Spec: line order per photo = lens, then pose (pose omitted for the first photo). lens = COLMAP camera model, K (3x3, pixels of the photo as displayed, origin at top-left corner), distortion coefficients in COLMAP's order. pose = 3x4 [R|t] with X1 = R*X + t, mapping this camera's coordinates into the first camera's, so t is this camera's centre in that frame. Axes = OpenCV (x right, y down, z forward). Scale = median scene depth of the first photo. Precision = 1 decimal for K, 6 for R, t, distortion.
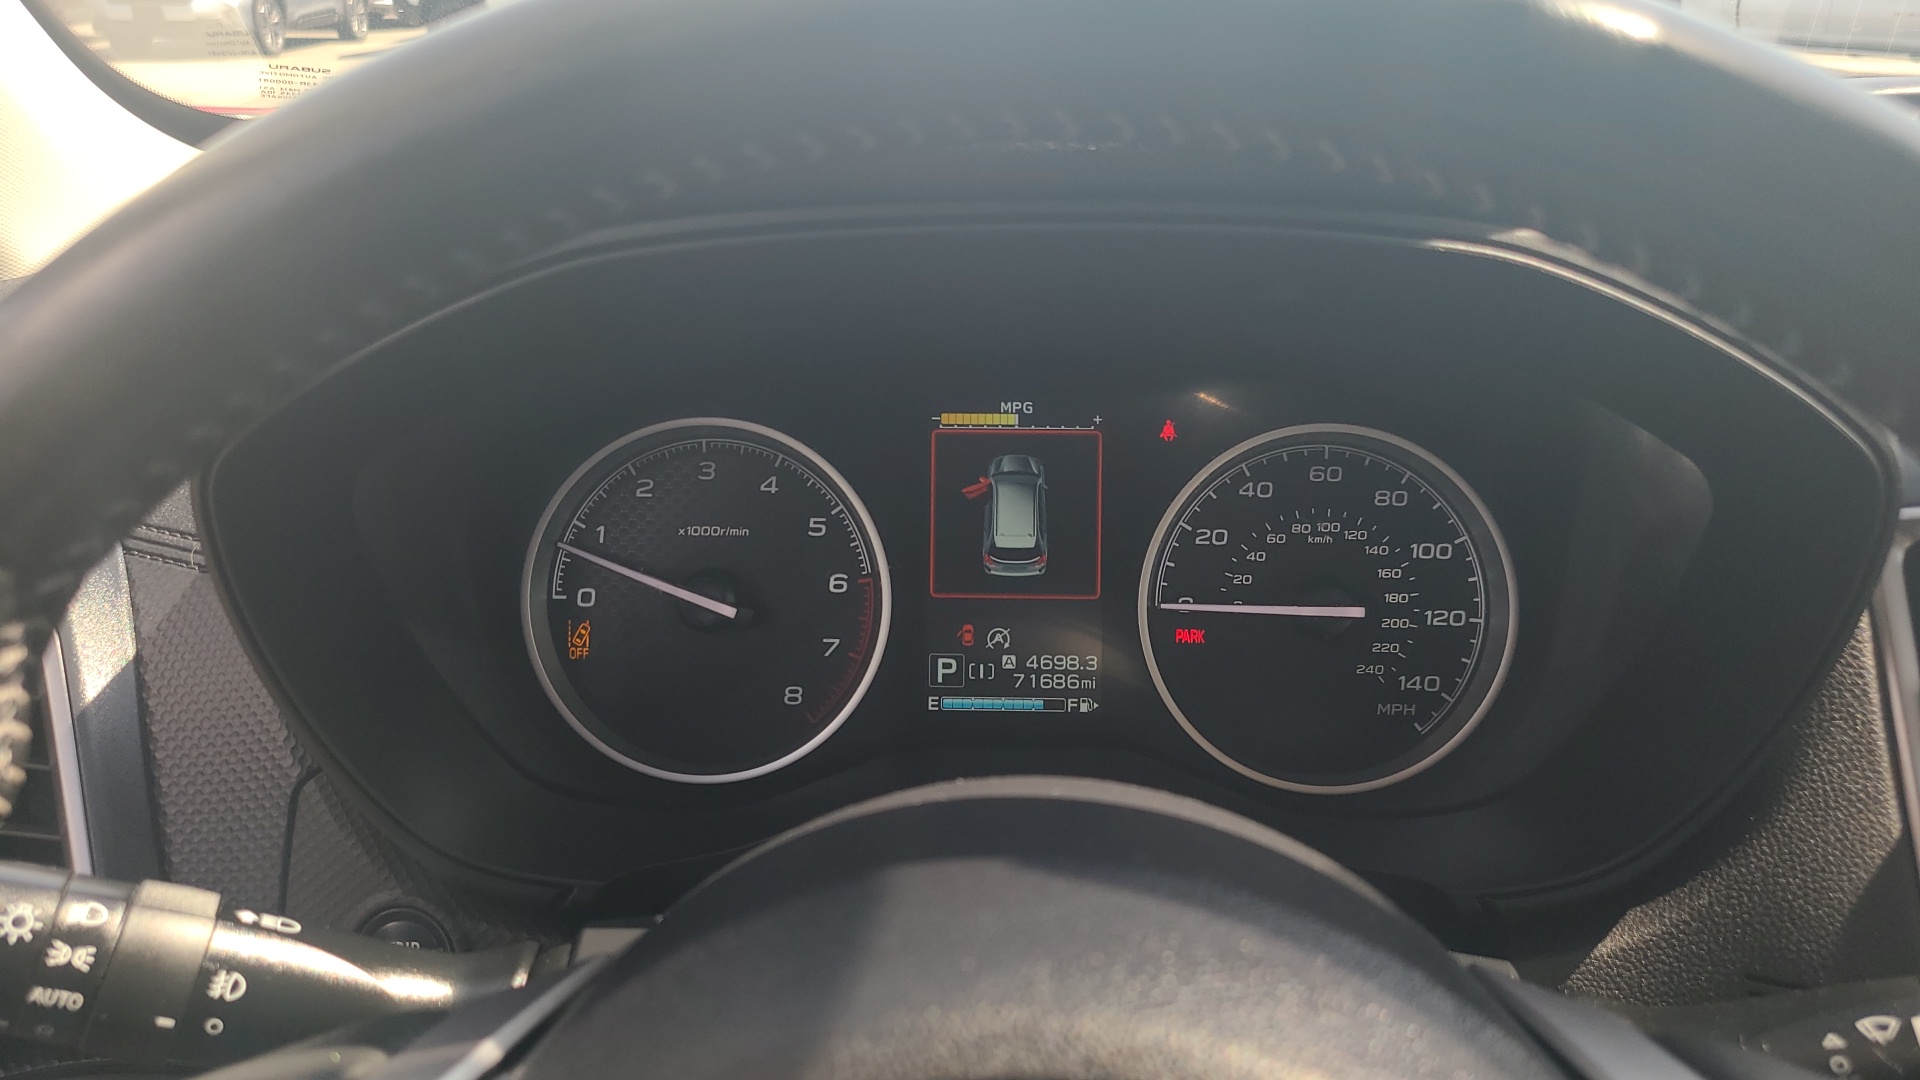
lens RADIAL K [[1437.8, 0, 956.4], [0, 1437.8, 528.4], [0, 0, 1]] dist [0.052372, -0.036955]
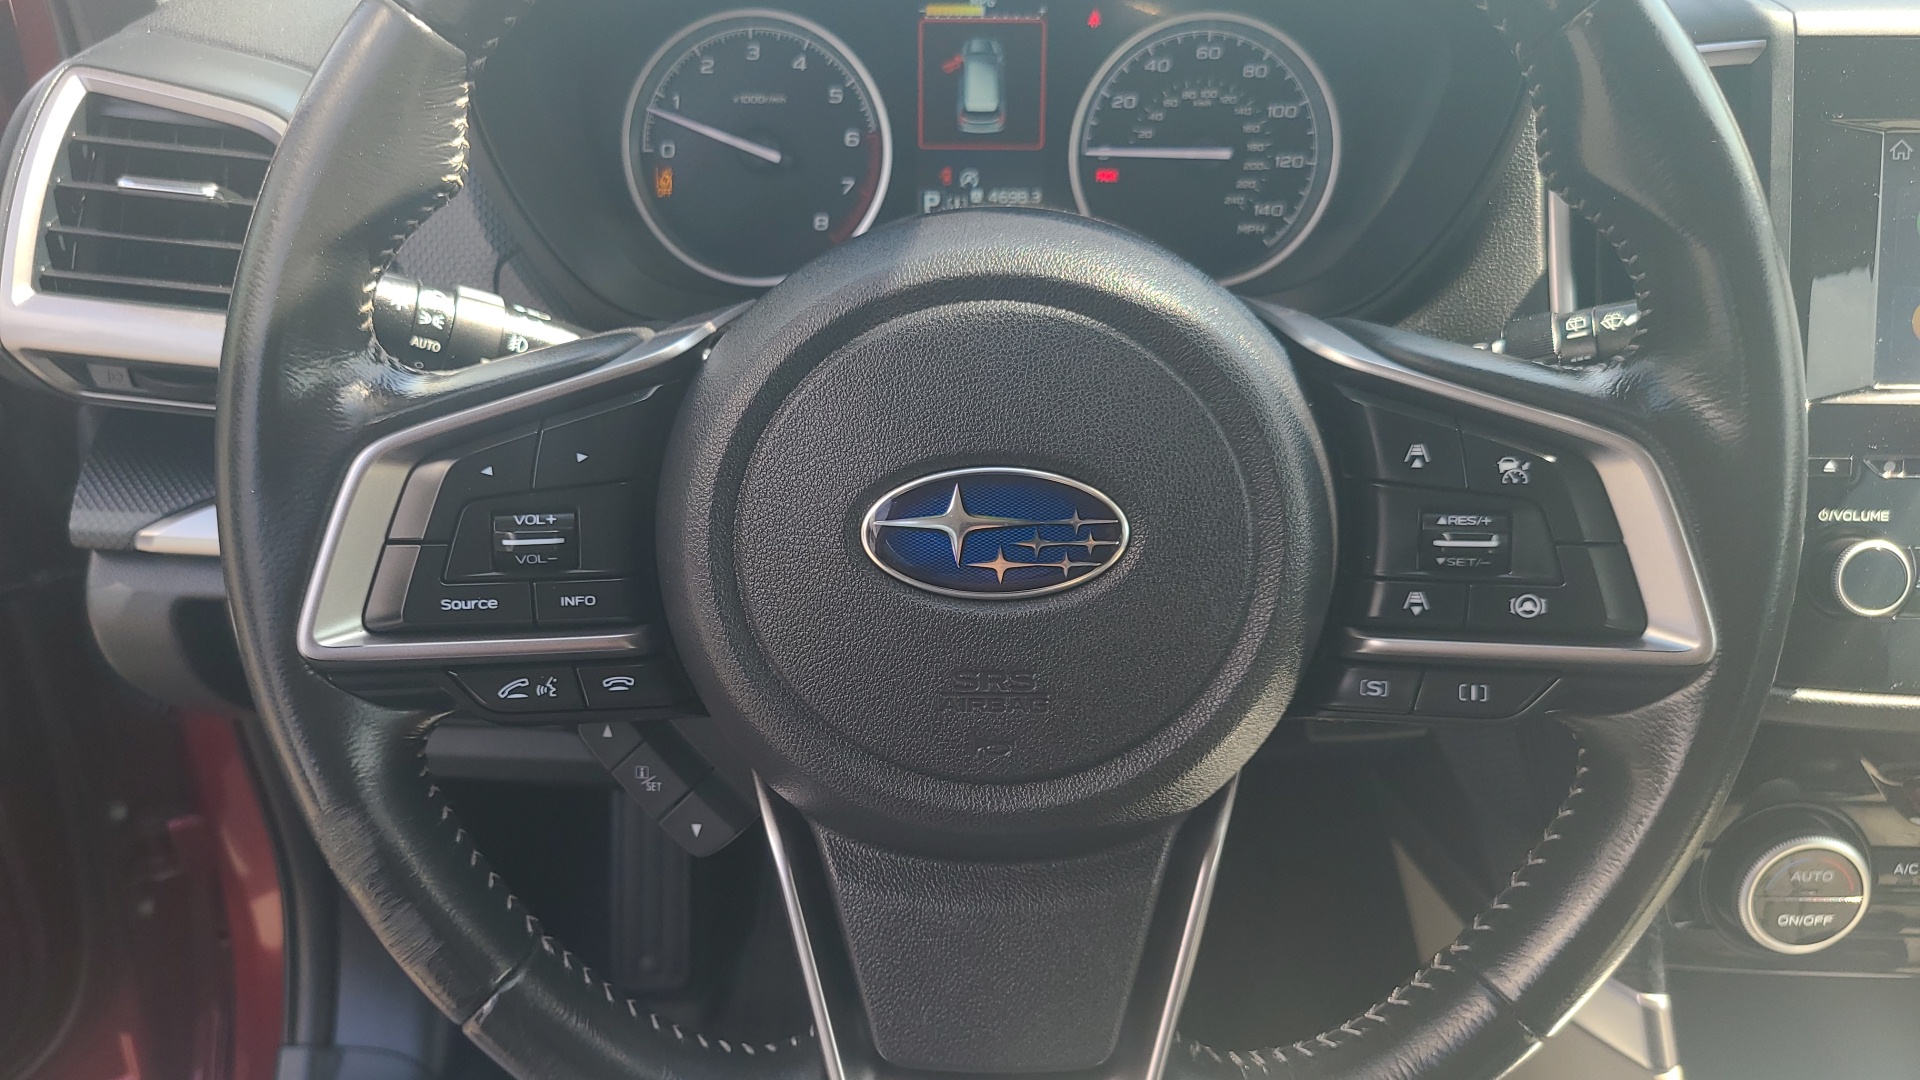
lens RADIAL K [[1437.8, 0, 944.0], [0, 1437.8, 509.9], [0, 0, 1]] dist [0.052372, -0.036955]
pose [[0.999815, -0.008121, 0.017453, -0.021729], [0.004090, 0.975581, 0.219602, 0.082801], [-0.018810, -0.219490, 0.975433, -0.423897]]
